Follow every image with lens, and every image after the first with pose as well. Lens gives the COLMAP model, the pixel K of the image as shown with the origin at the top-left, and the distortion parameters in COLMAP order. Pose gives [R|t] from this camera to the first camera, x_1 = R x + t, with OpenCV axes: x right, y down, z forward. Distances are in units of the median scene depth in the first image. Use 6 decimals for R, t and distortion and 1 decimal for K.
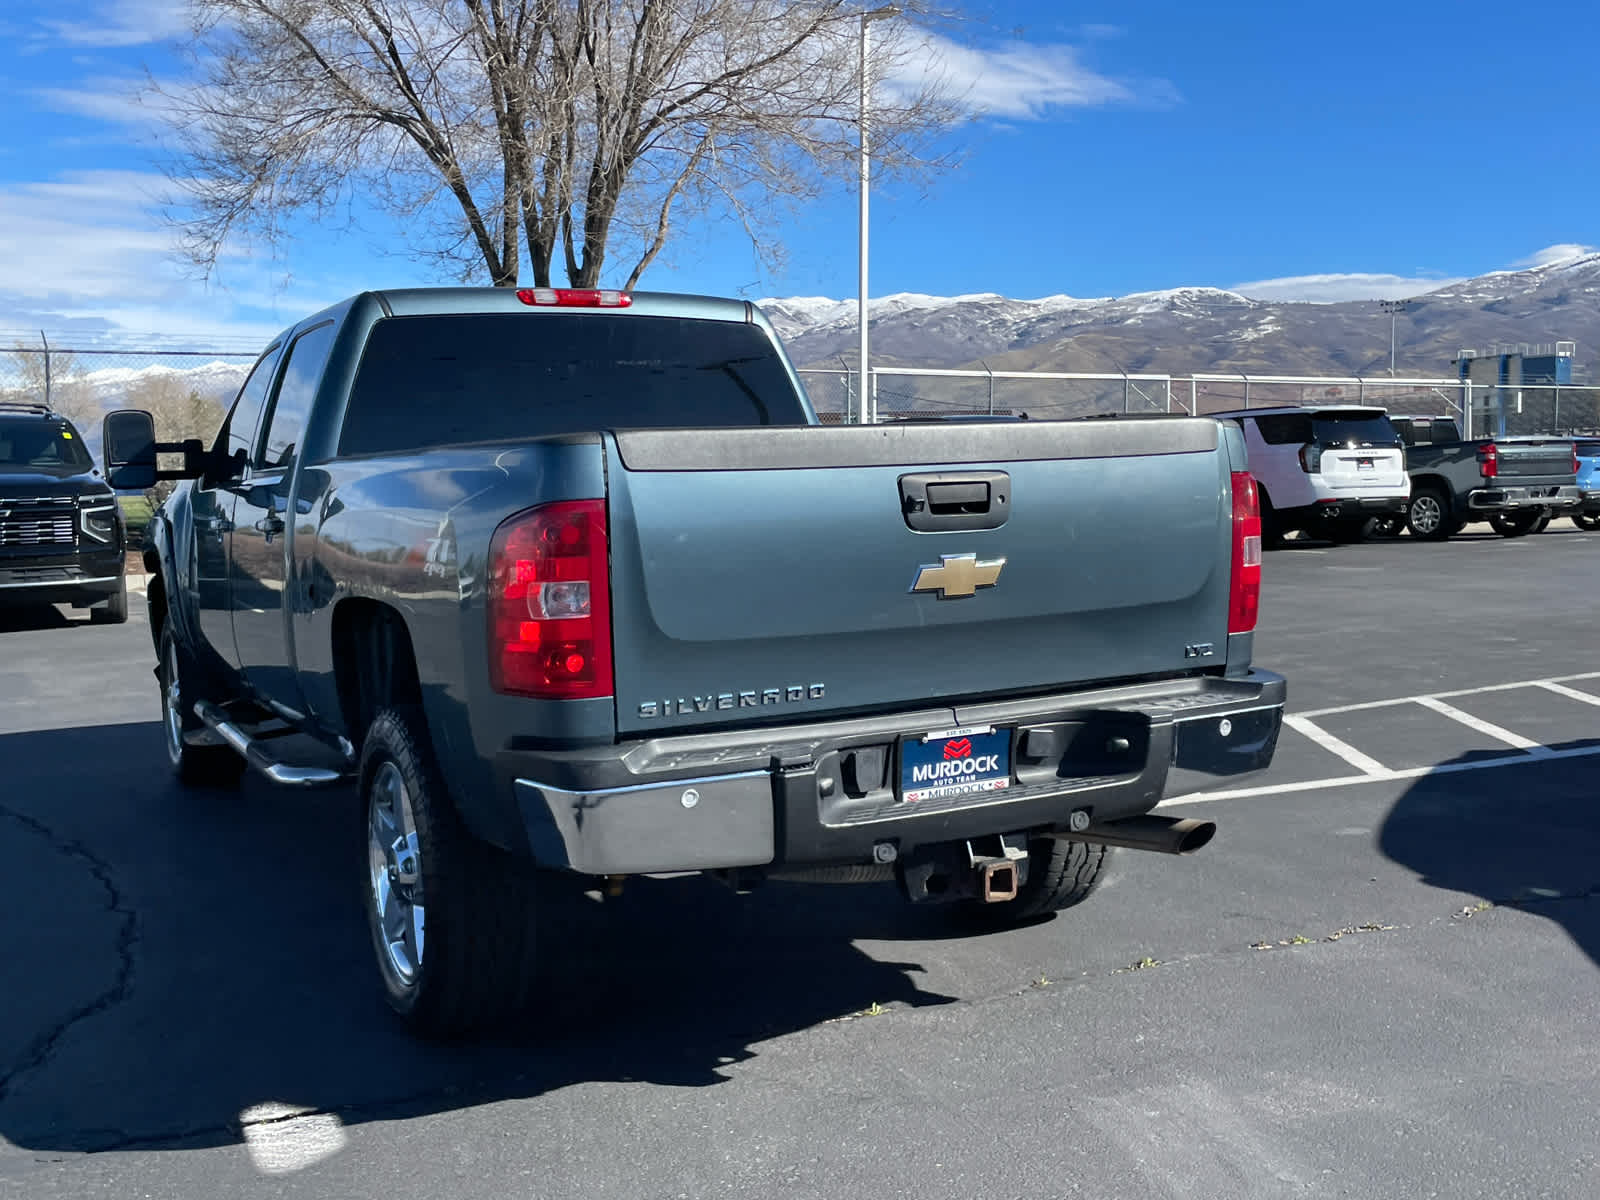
lens RADIAL K [[1640.6, 0, 827.0], [0, 1640.6, 588.2], [0, 0, 1]] dist [0.115659, -0.192633]
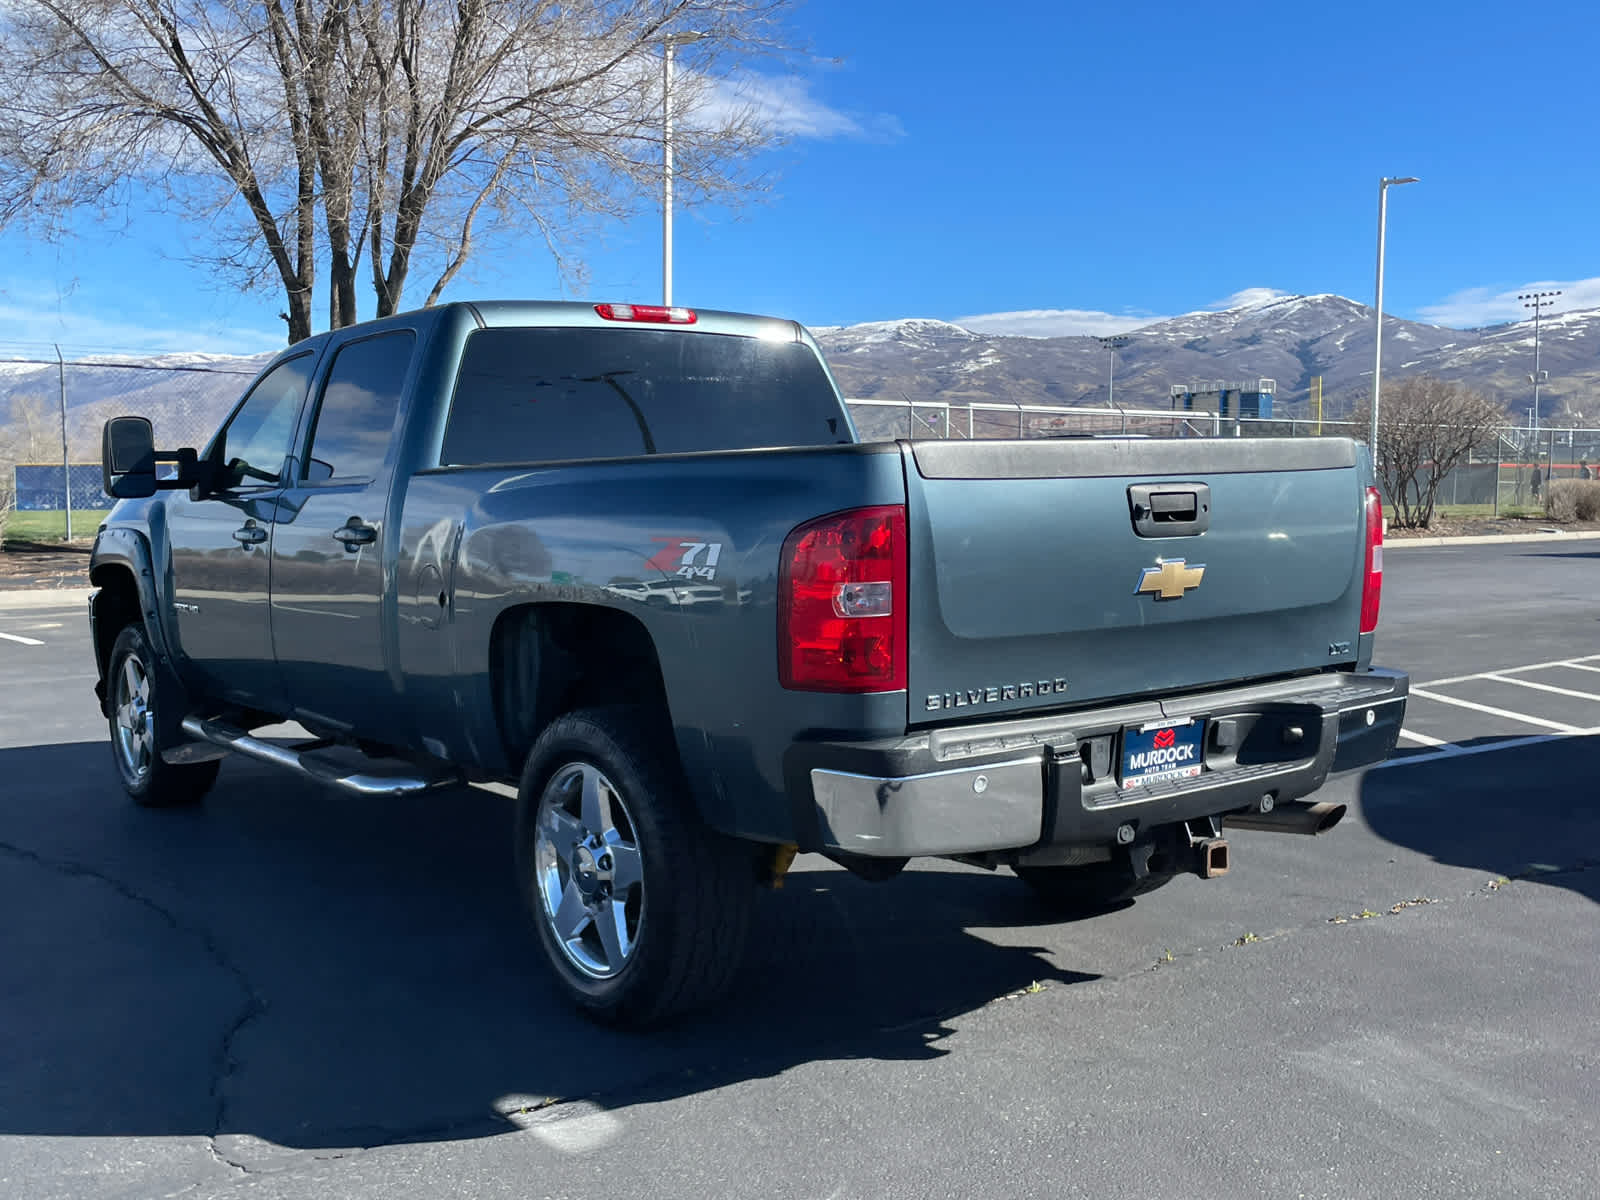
lens RADIAL K [[1635.2, 0, 824.9], [0, 1635.2, 612.0], [0, 0, 1]] dist [0.124568, -0.179448]
pose [[0.986969, -0.002642, 0.160887, -0.309437], [0.002597, 0.999997, 0.000490, 0.012777], [-0.160888, -0.000066, 0.986973, -0.033910]]
